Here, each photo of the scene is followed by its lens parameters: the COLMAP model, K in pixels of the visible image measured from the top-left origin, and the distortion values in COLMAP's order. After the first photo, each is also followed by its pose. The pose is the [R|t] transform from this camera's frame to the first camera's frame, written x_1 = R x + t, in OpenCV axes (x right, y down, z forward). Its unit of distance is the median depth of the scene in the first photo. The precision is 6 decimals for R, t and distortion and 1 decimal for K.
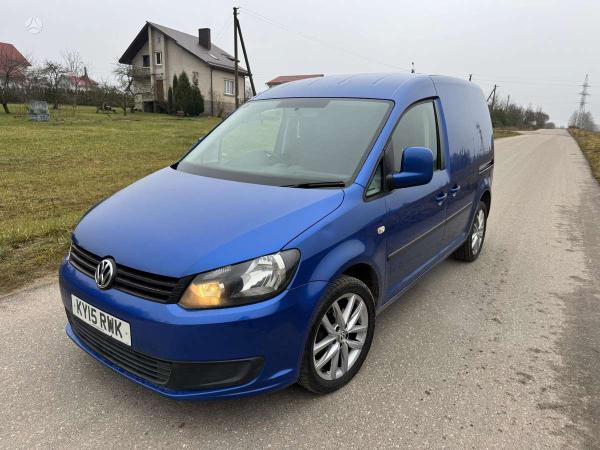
lens RADIAL K [[410.6, 0, 309.7], [0, 410.6, 227.0], [0, 0, 1]] dist [0.042817, -0.041090]
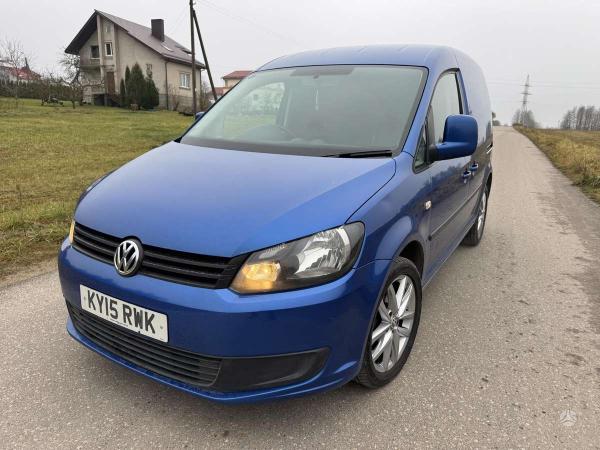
lens RADIAL K [[410.6, 0, 309.7], [0, 410.6, 227.0], [0, 0, 1]] dist [0.042817, -0.041090]
pose [[0.995200, -0.019444, 0.095909, -0.176638], [0.018559, 0.999777, 0.010118, 0.042458], [-0.096085, -0.008289, 0.995339, 0.120751]]
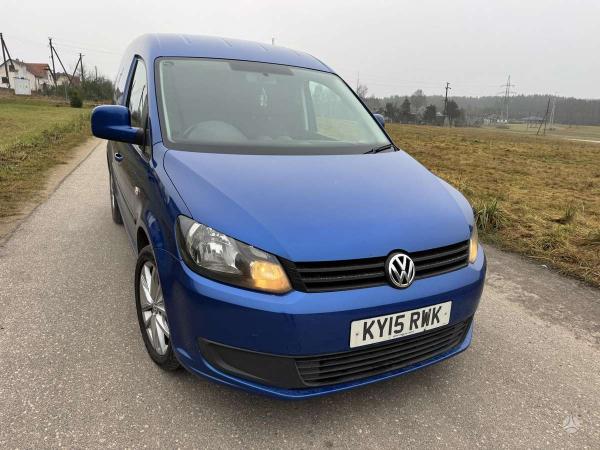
lens RADIAL K [[410.6, 0, 309.7], [0, 410.6, 227.0], [0, 0, 1]] dist [0.042817, -0.041090]
pose [[0.464161, -0.243469, 0.851632, -1.077984], [0.181320, 0.967237, 0.177695, -0.133397], [-0.866993, 0.071939, 0.493100, 0.620373]]
